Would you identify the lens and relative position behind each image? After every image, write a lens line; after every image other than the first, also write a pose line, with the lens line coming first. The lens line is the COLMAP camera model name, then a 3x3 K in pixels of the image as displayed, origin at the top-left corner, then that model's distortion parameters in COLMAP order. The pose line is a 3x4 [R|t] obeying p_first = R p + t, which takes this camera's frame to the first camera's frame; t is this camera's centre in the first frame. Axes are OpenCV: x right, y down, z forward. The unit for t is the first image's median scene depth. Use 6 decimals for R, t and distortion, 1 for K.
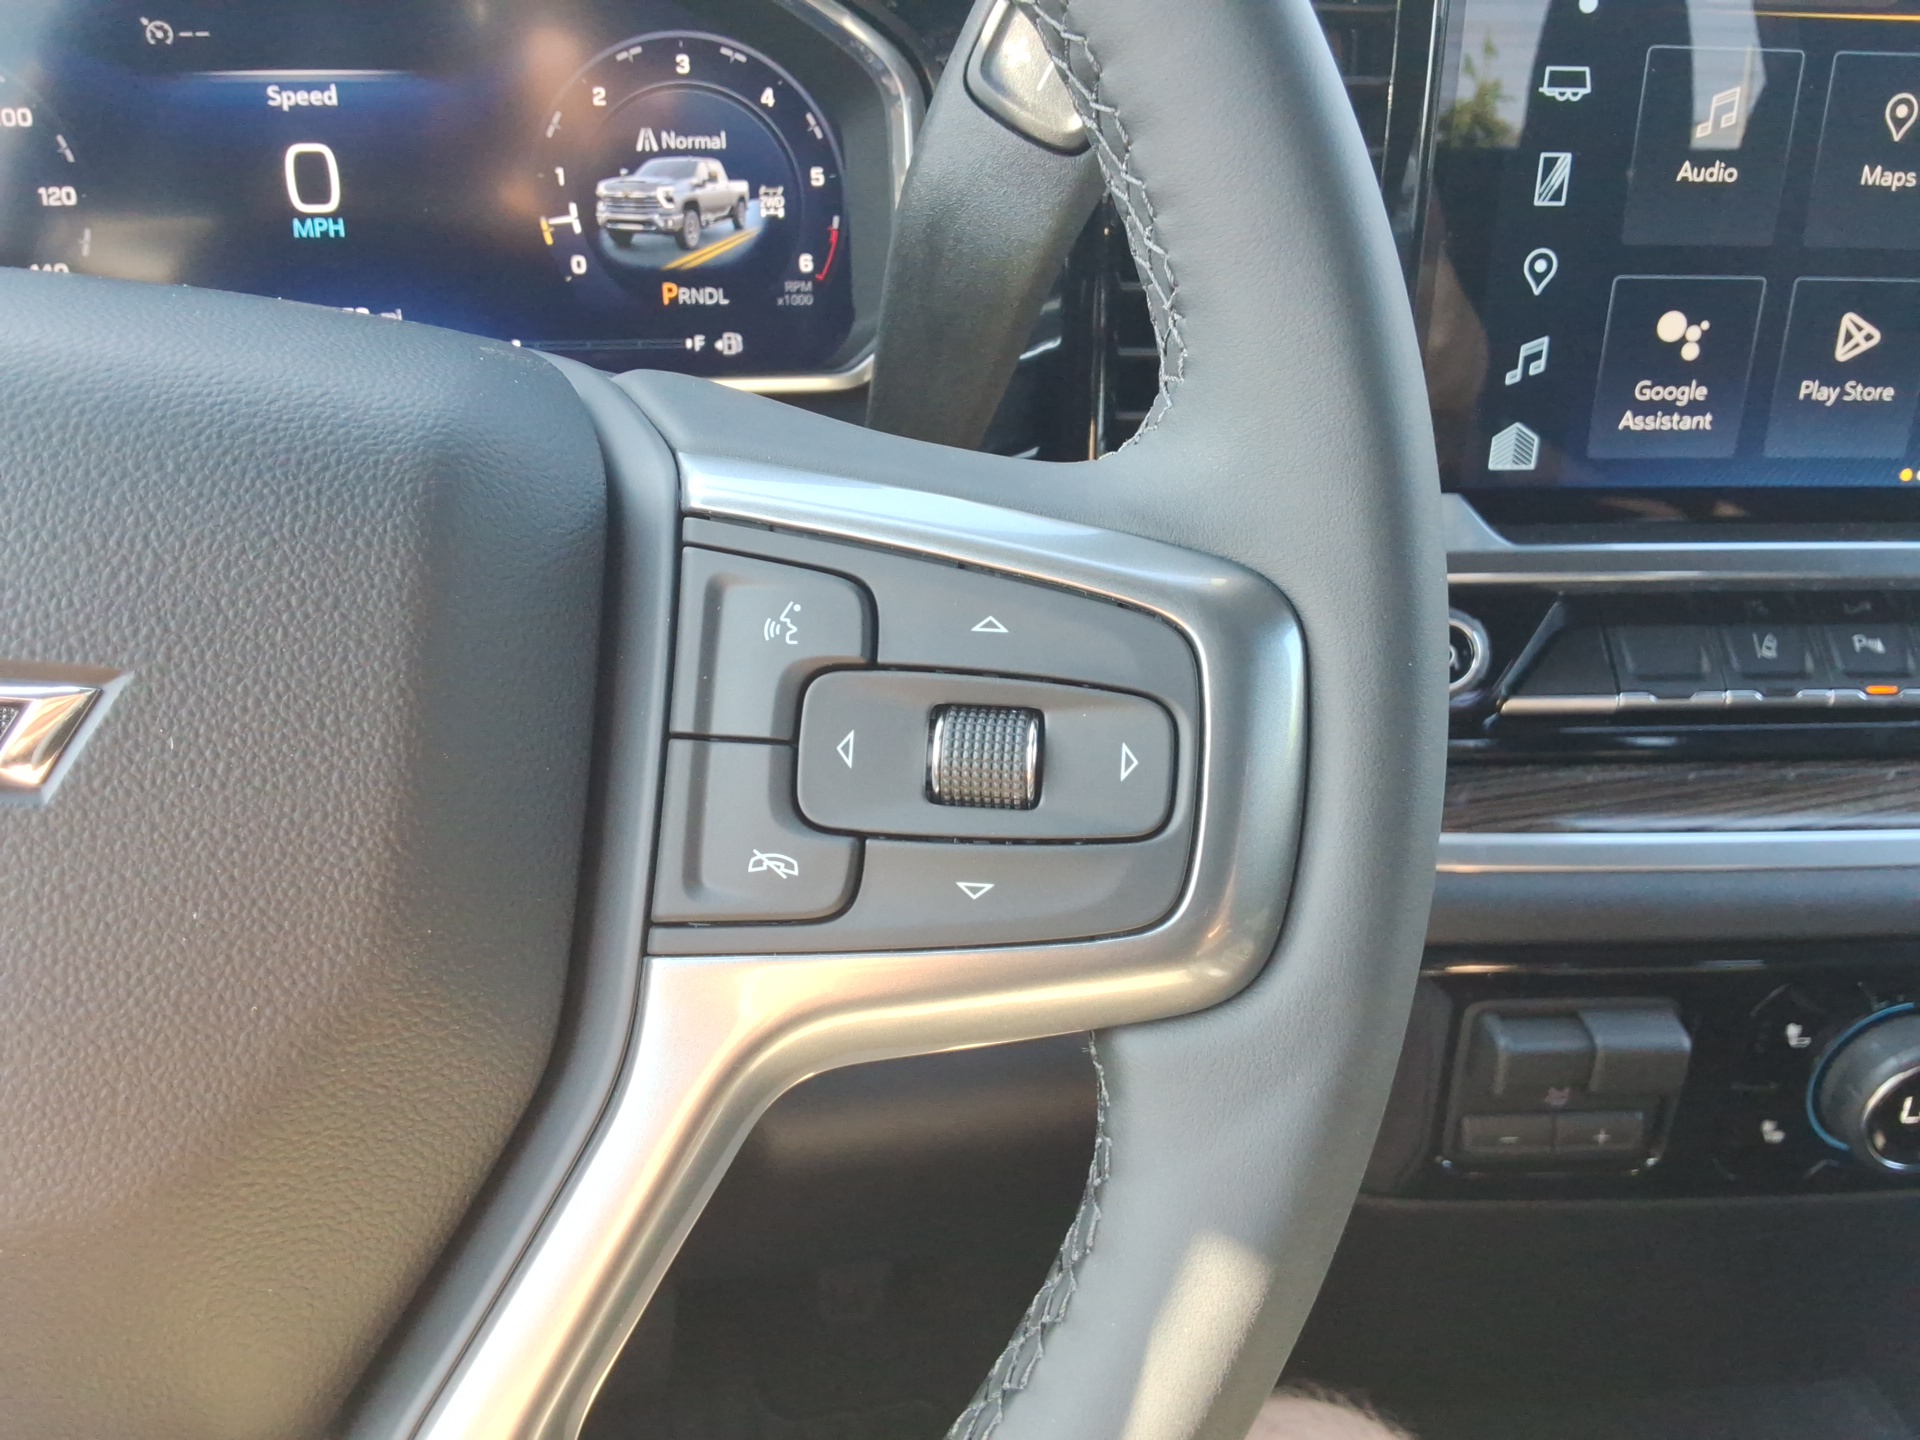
lens RADIAL K [[1576.2, 0, 981.4], [0, 1576.2, 703.3], [0, 0, 1]] dist [0.147904, -0.276280]
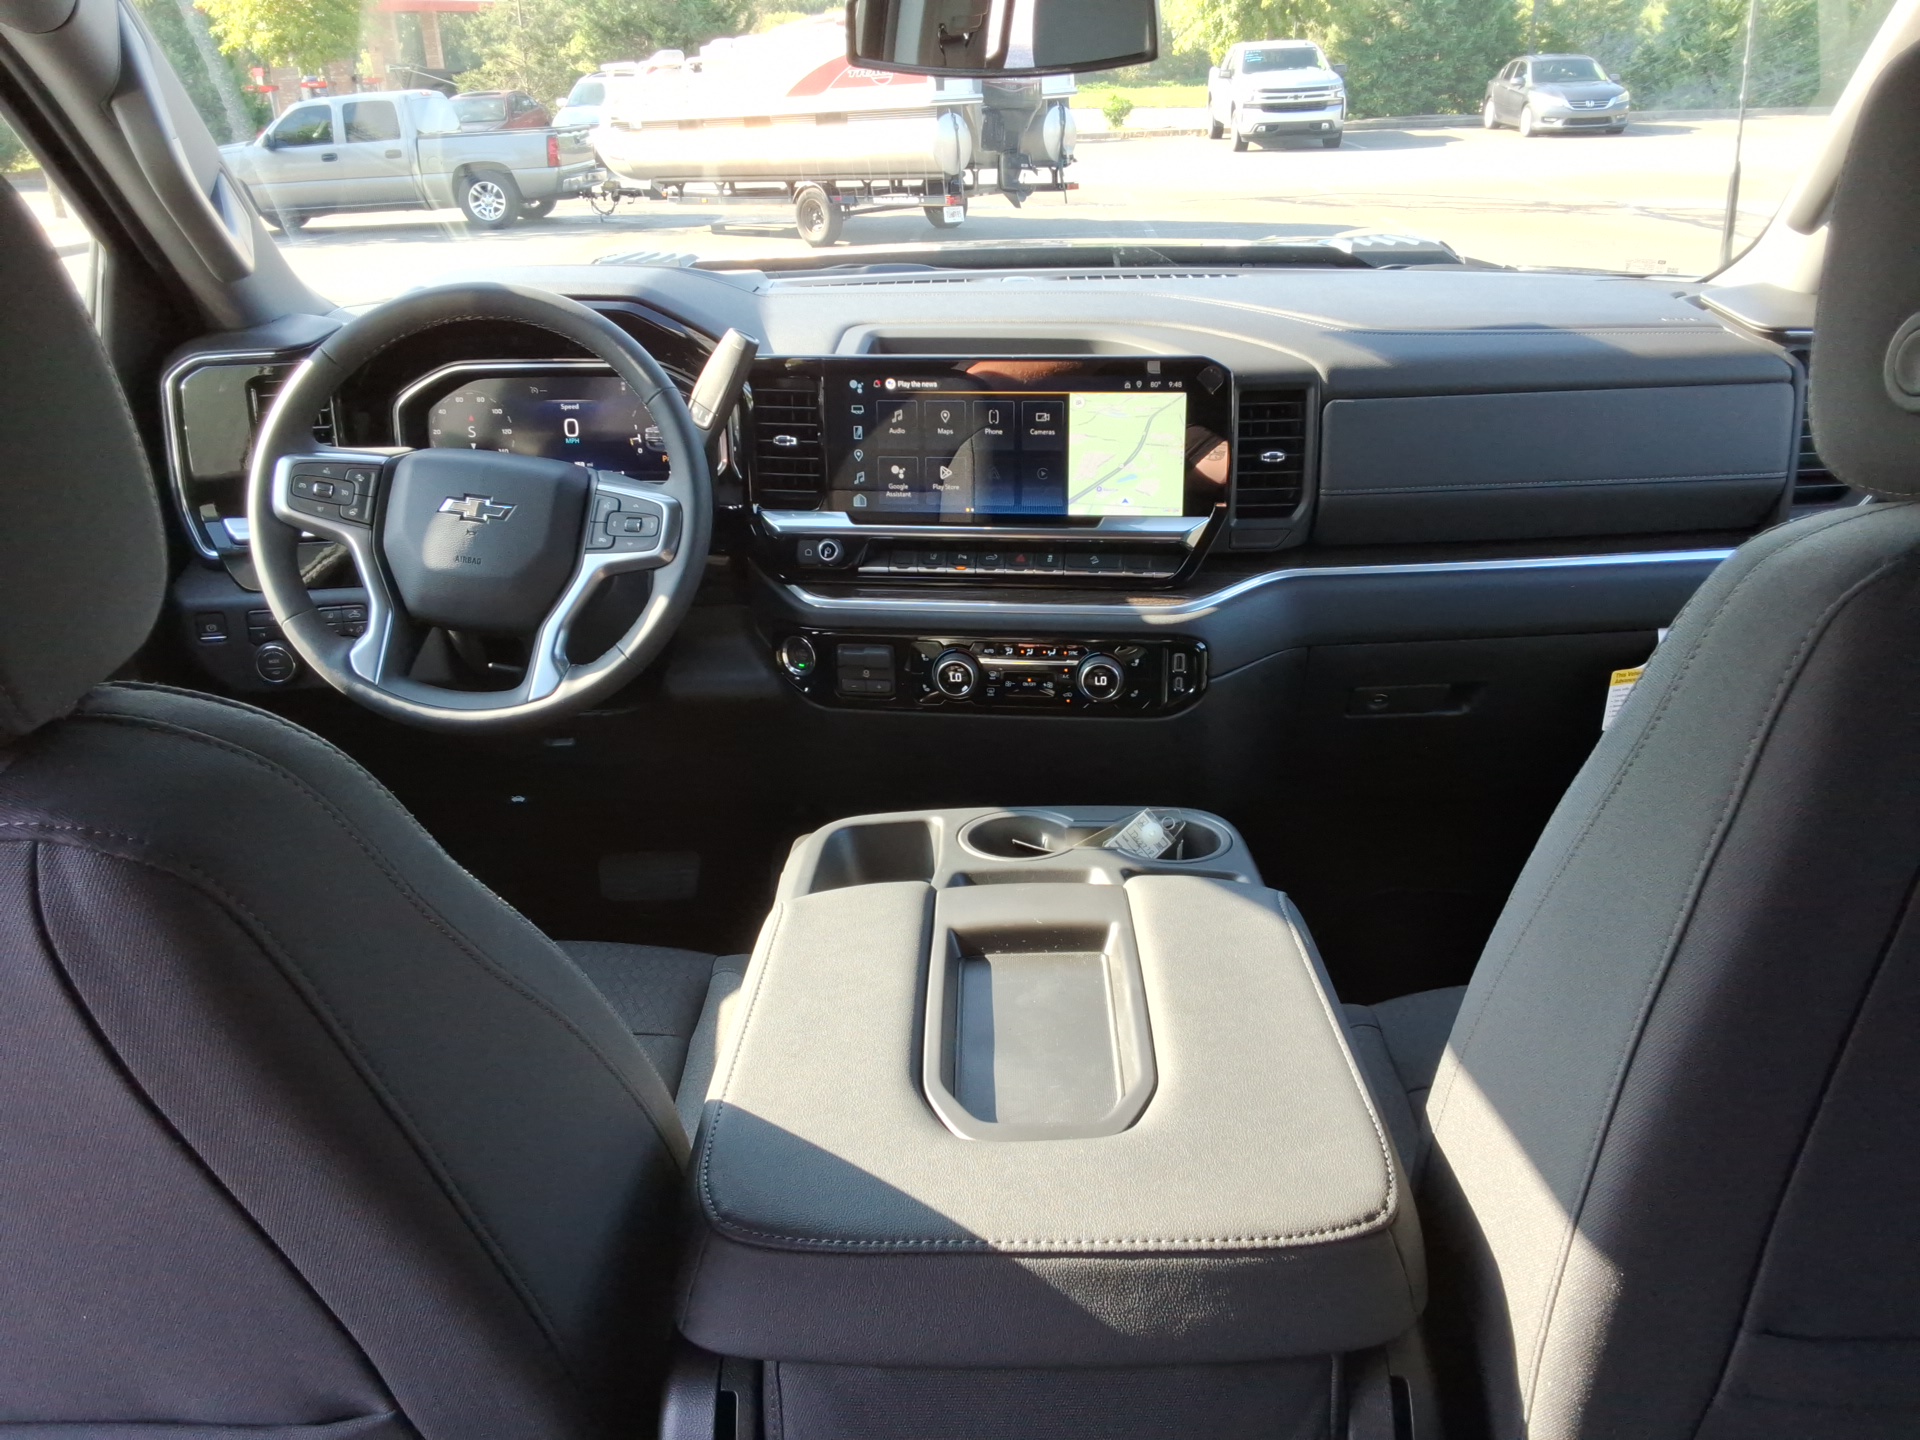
lens RADIAL K [[1563.8, 0, 978.0], [0, 1563.8, 706.5], [0, 0, 1]] dist [0.145528, -0.246734]
pose [[0.979069, 0.035731, -0.200370, 1.342255], [-0.055223, 0.994175, -0.092552, 0.641079], [0.195896, 0.101680, 0.975339, -2.472023]]
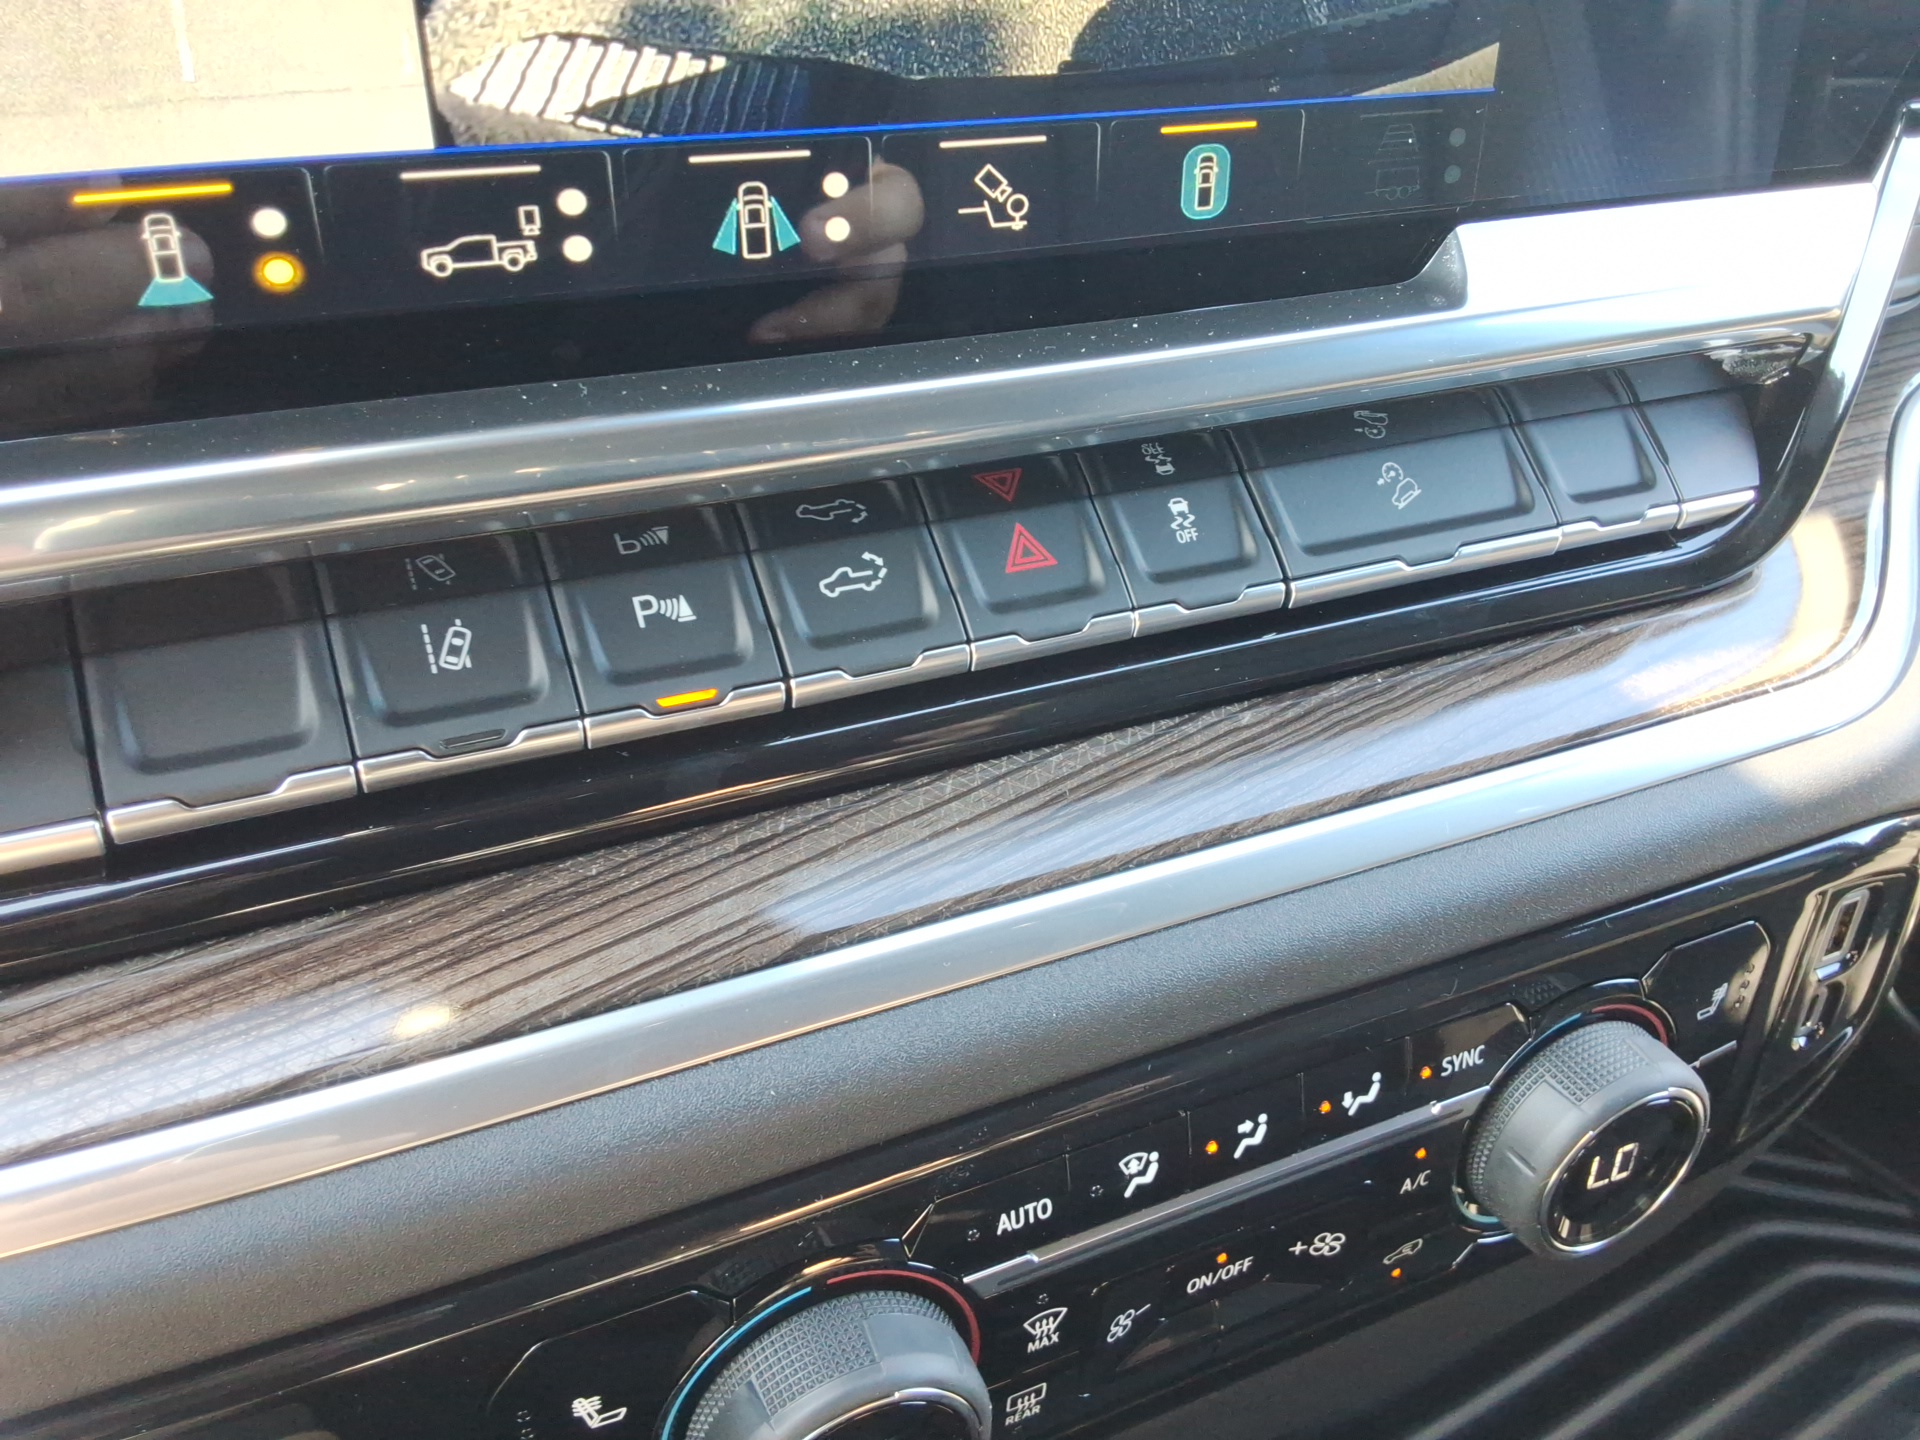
lens RADIAL K [[1576.2, 0, 981.4], [0, 1576.2, 703.3], [0, 0, 1]] dist [0.147904, -0.276280]
pose [[0.928912, -0.176768, 0.325386, 0.488305], [0.143192, 0.981821, 0.124595, -0.057742], [-0.341495, -0.069145, 0.937337, 0.492835]]
